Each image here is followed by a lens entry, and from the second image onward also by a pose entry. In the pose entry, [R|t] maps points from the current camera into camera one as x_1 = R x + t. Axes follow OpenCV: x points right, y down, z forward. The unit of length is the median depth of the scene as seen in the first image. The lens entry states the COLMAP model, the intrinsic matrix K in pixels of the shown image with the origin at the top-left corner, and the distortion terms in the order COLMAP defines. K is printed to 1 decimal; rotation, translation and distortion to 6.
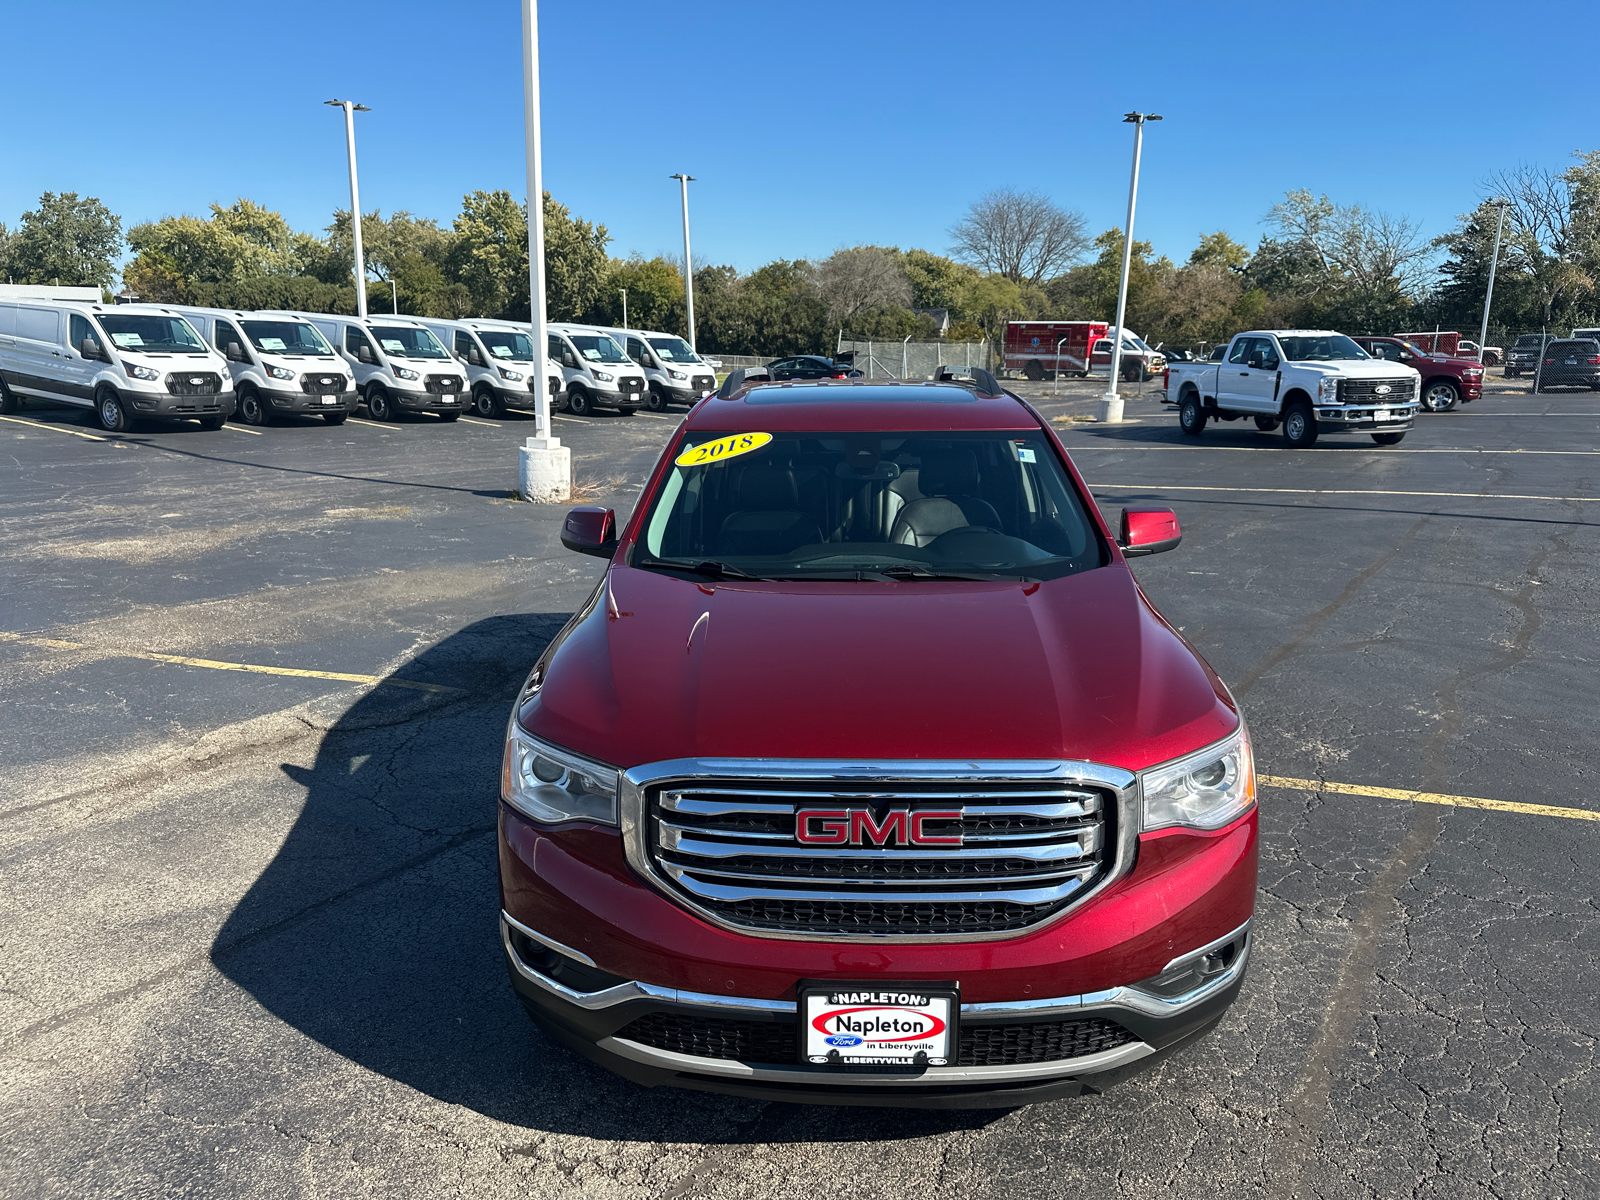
lens RADIAL K [[1196.6, 0, 800.0], [0, 1196.6, 600.0], [0, 0, 1]] dist [0.032370, -0.043588]
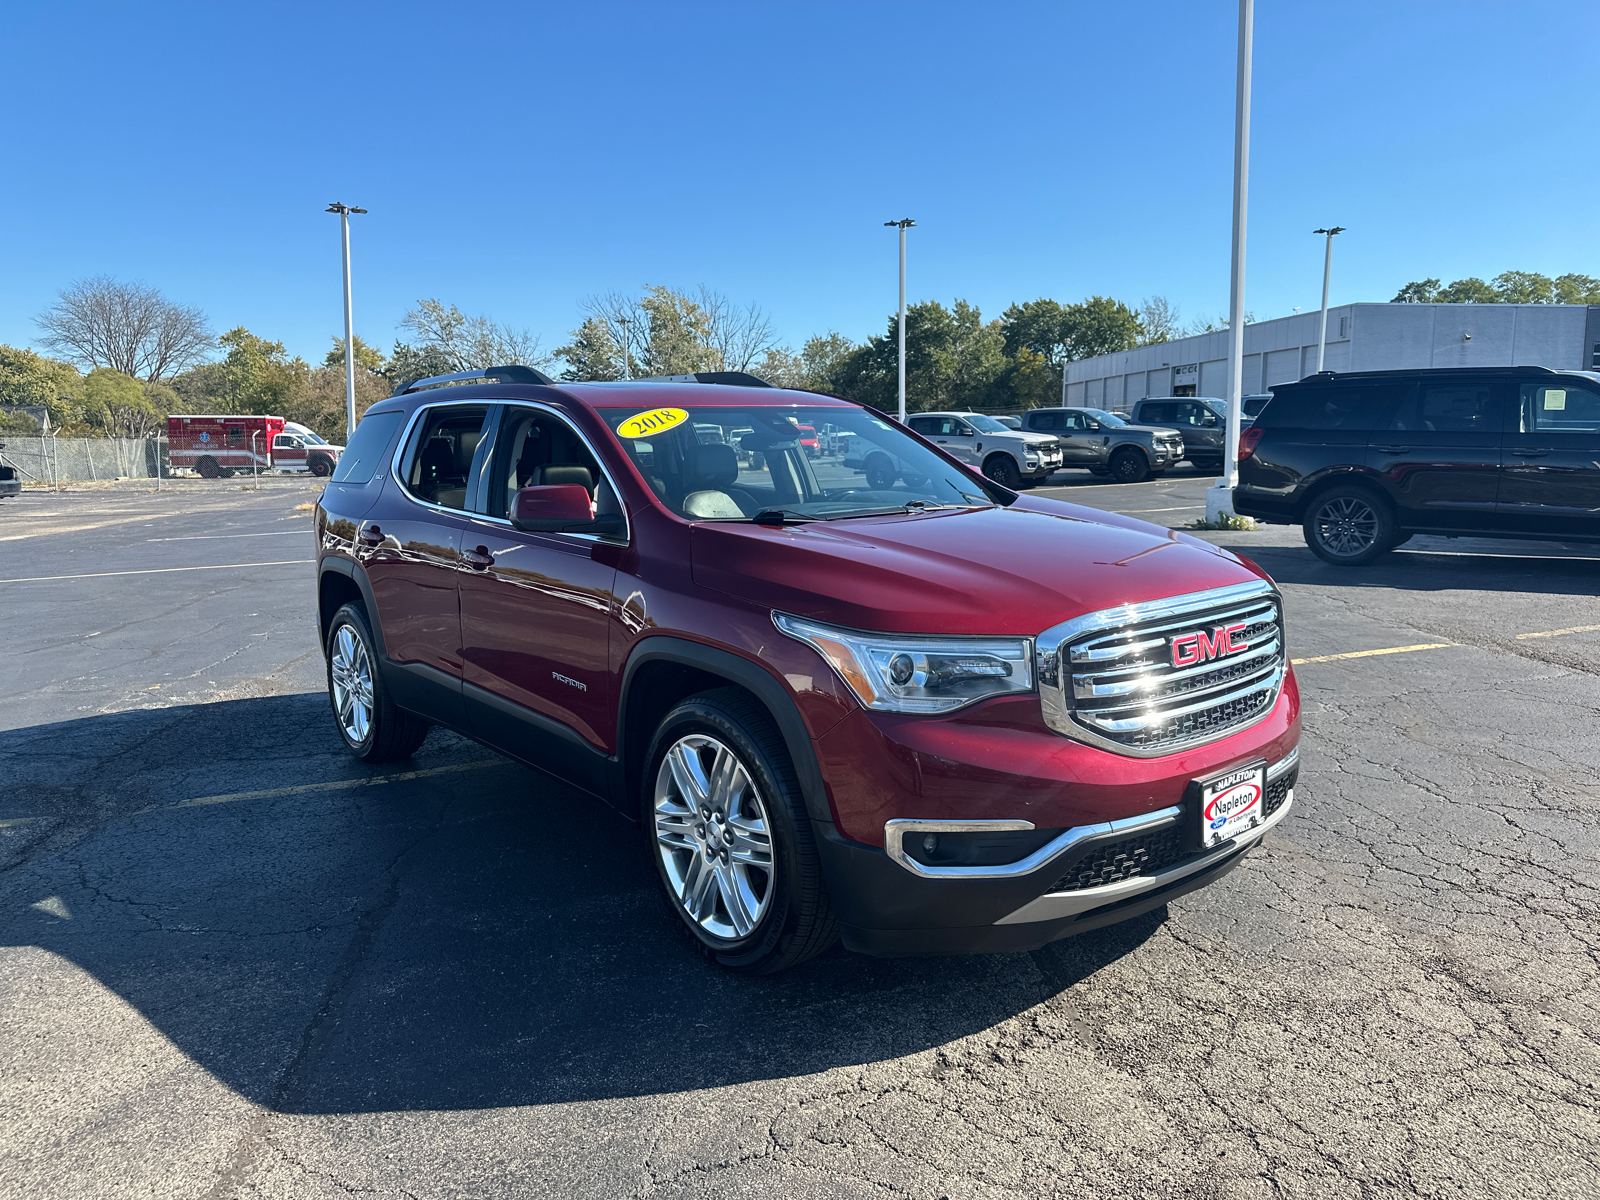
lens RADIAL K [[1202.0, 0, 800.0], [0, 1202.0, 600.0], [0, 0, 1]] dist [0.052818, -0.141080]
pose [[0.715263, -0.095783, 0.692261, -0.129599], [0.164613, 0.985783, -0.033687, 0.013410], [-0.679192, 0.138051, 0.720861, 0.043565]]
